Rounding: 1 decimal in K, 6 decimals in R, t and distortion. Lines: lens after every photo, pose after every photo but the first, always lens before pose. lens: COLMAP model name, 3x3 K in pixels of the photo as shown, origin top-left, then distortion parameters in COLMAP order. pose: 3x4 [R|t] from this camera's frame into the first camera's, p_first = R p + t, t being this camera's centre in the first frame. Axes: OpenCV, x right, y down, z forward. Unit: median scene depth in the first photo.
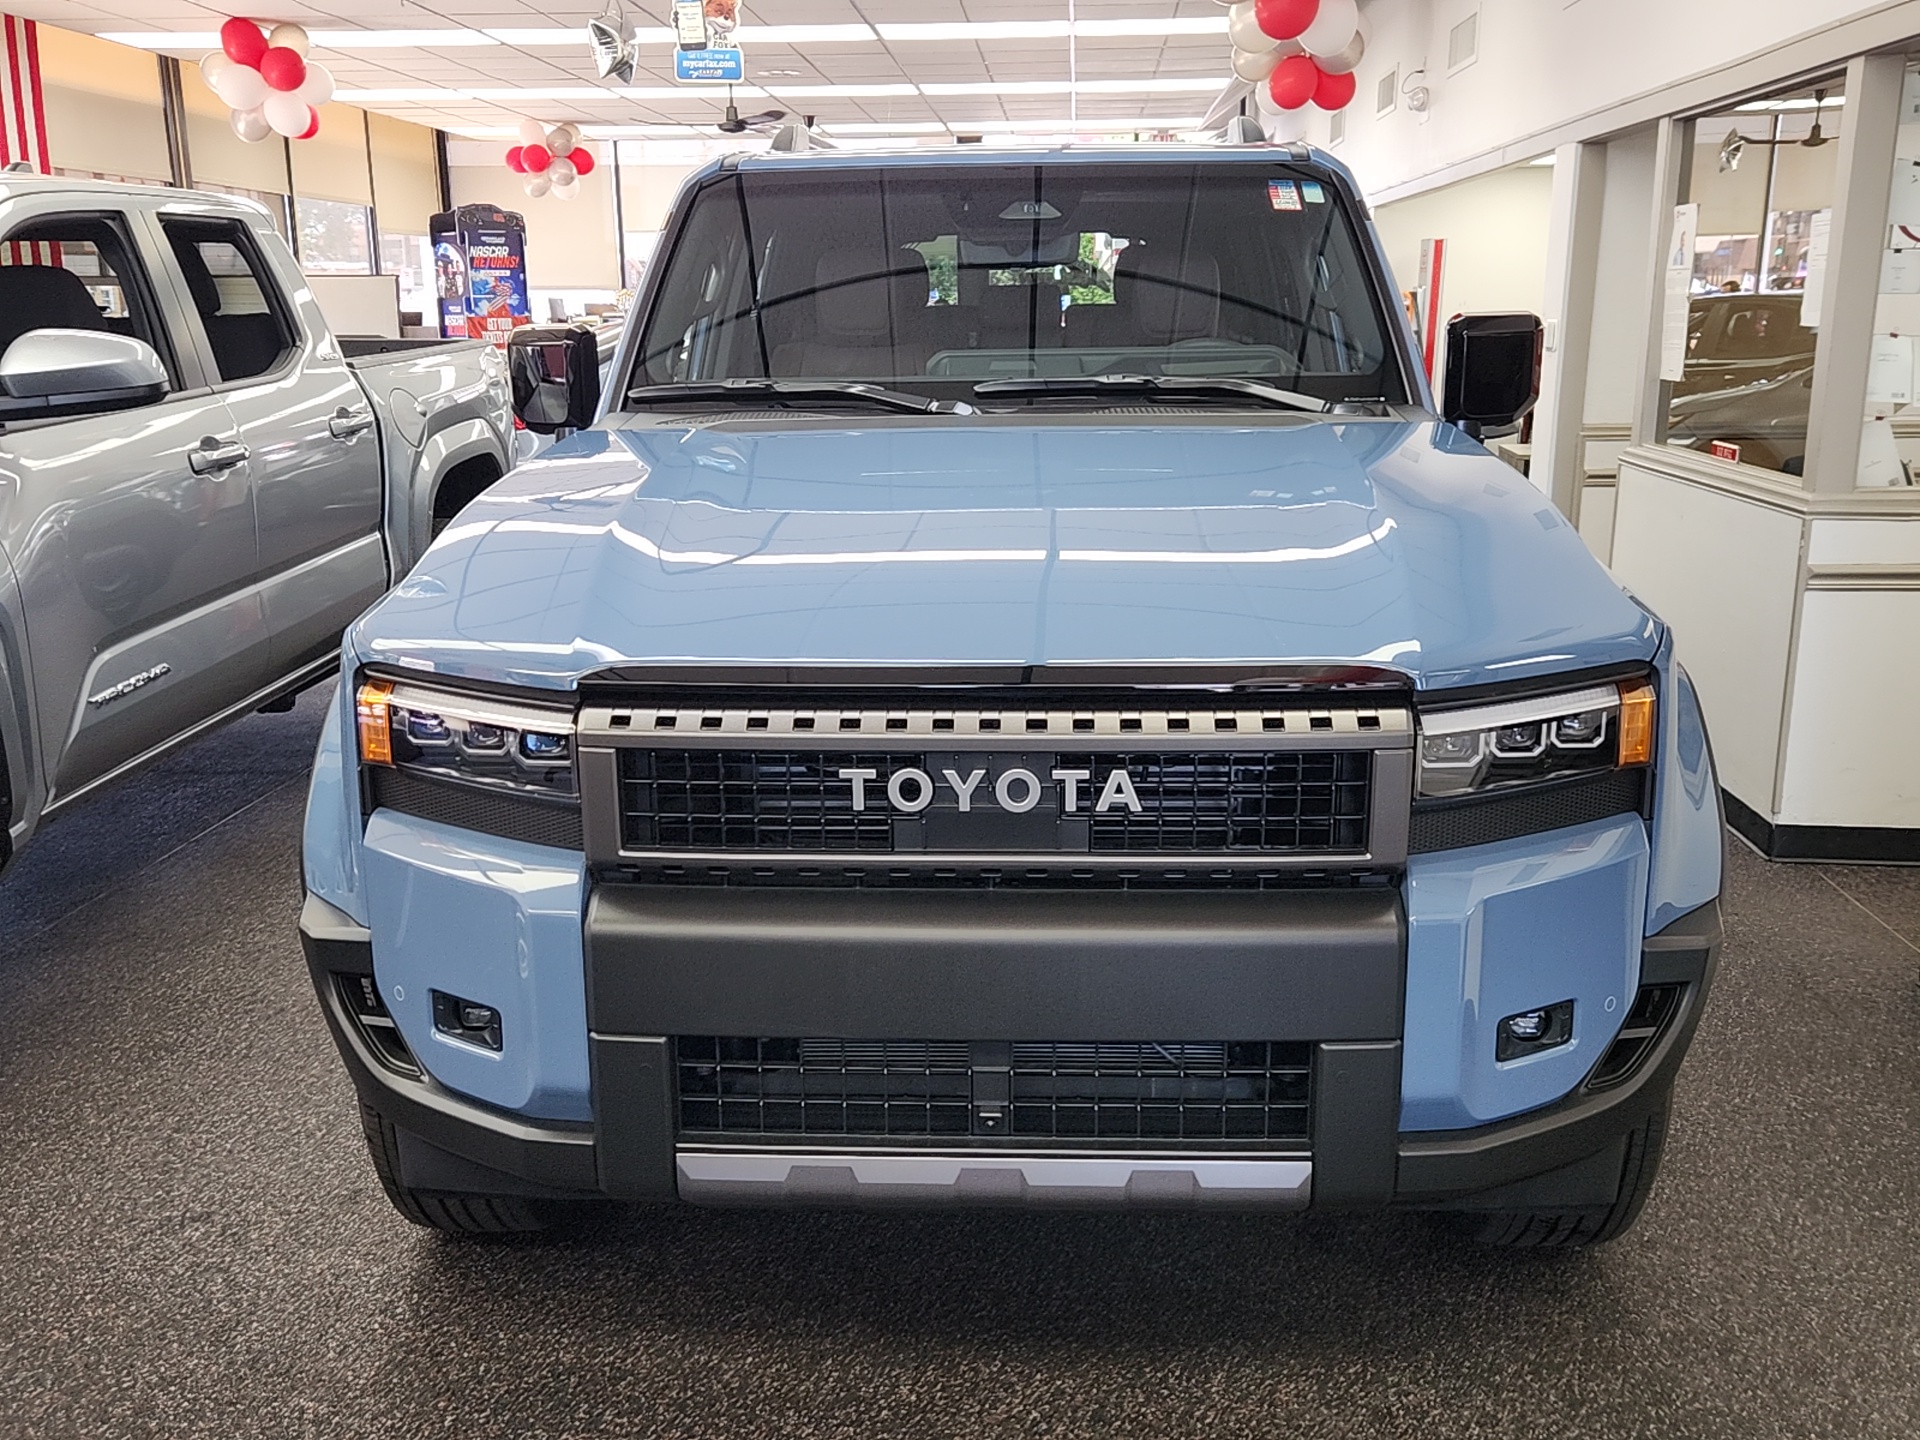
lens RADIAL K [[1816.2, 0, 963.7], [0, 1816.2, 721.0], [0, 0, 1]] dist [0.052444, -0.024393]
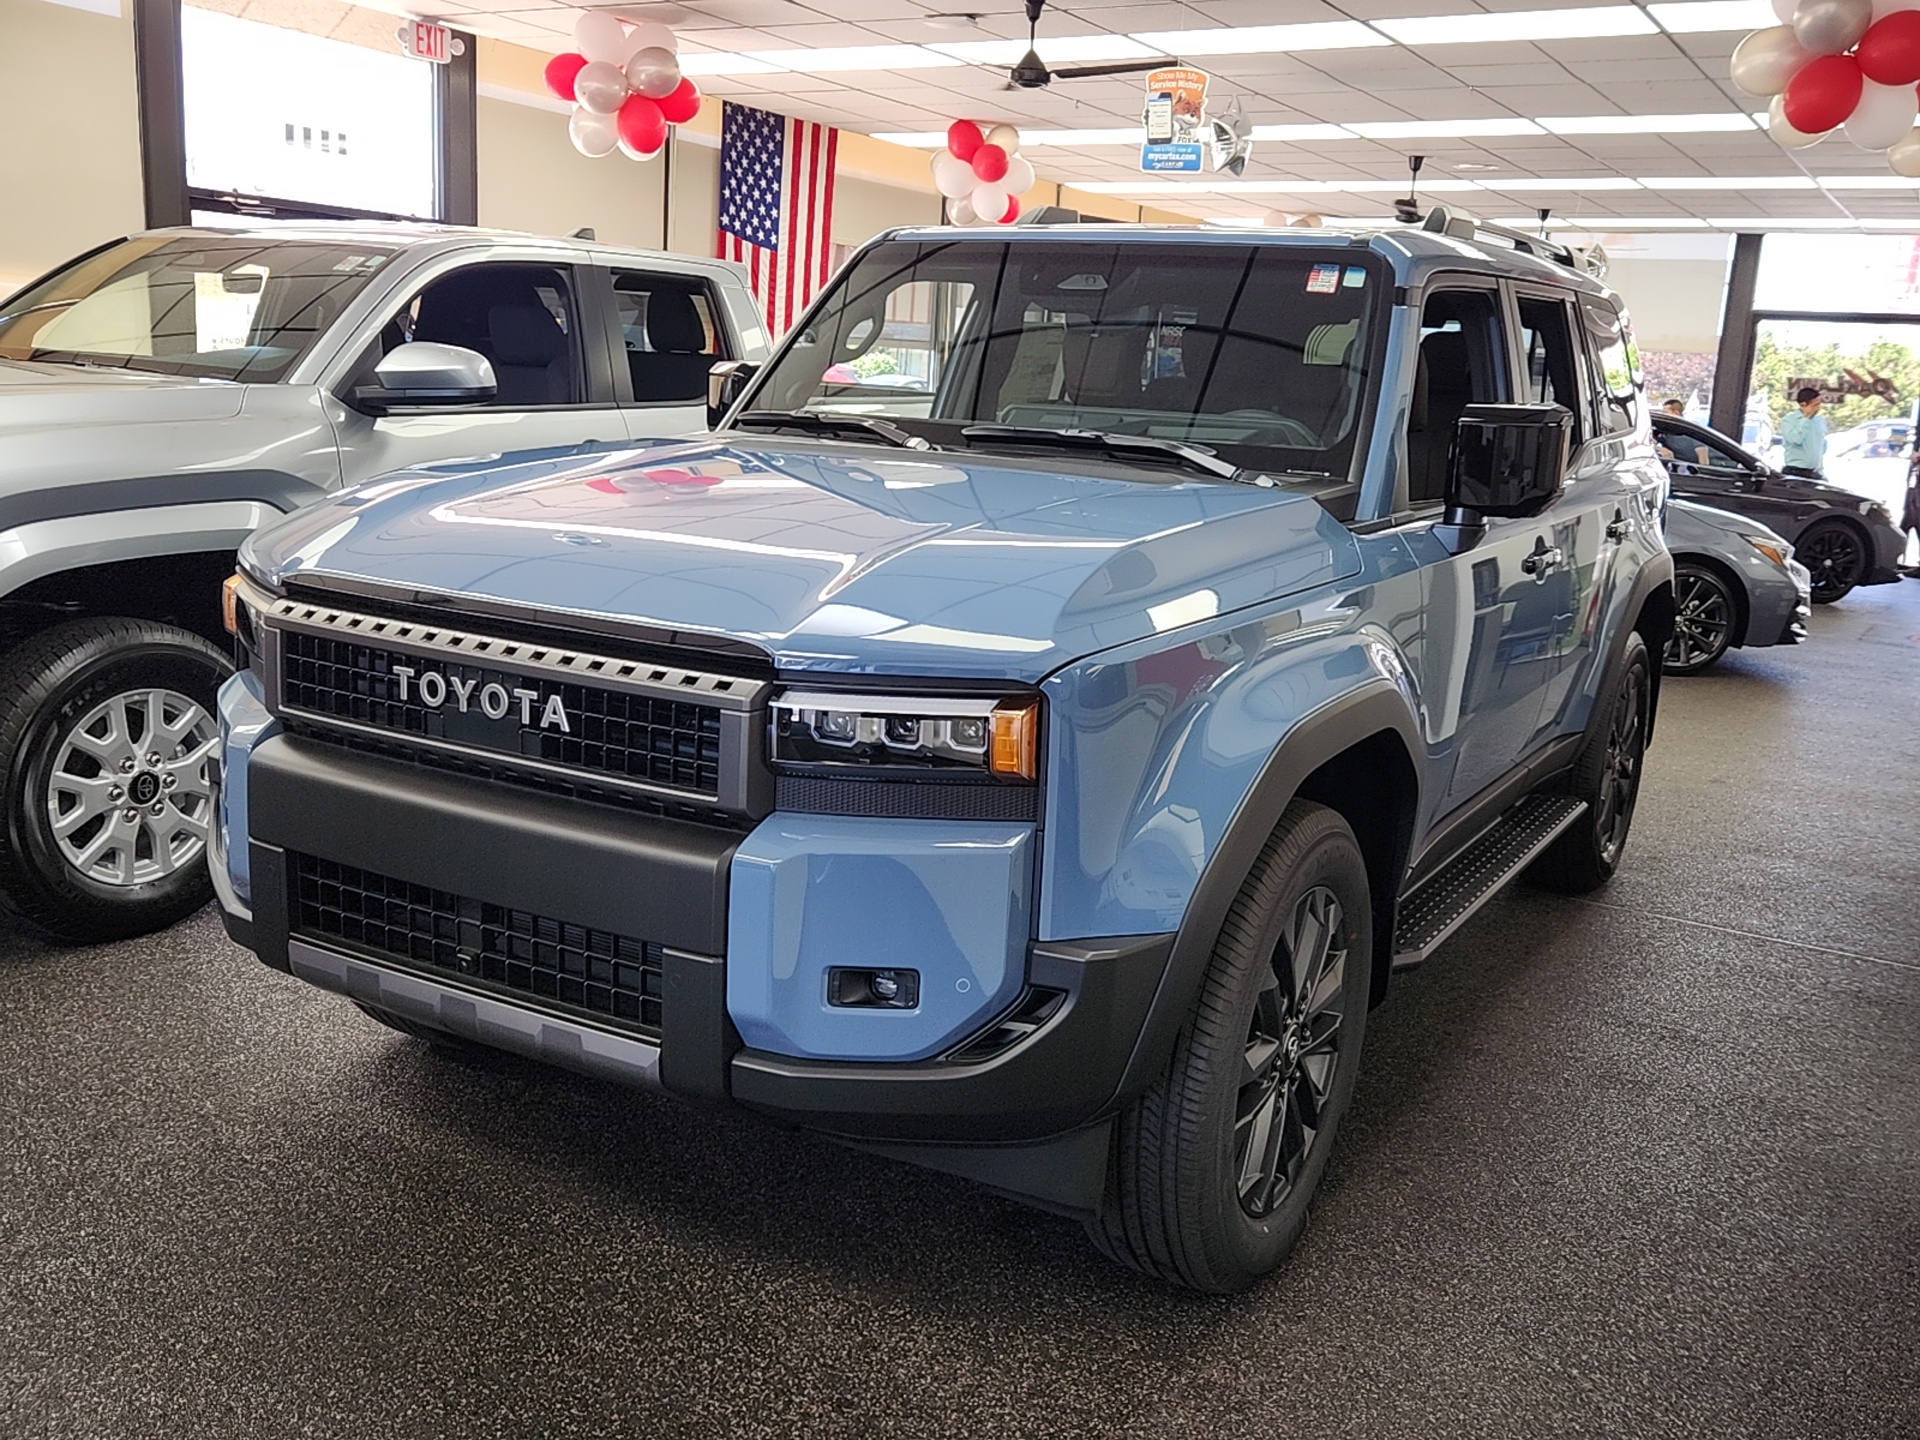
lens RADIAL K [[1816.2, 0, 963.7], [0, 1816.2, 721.0], [0, 0, 1]] dist [0.052444, -0.024393]
pose [[0.881893, 0.148811, -0.447348, 0.864809], [-0.170639, 0.985296, -0.008633, 0.006959], [0.439485, 0.083948, 0.894318, 0.004965]]
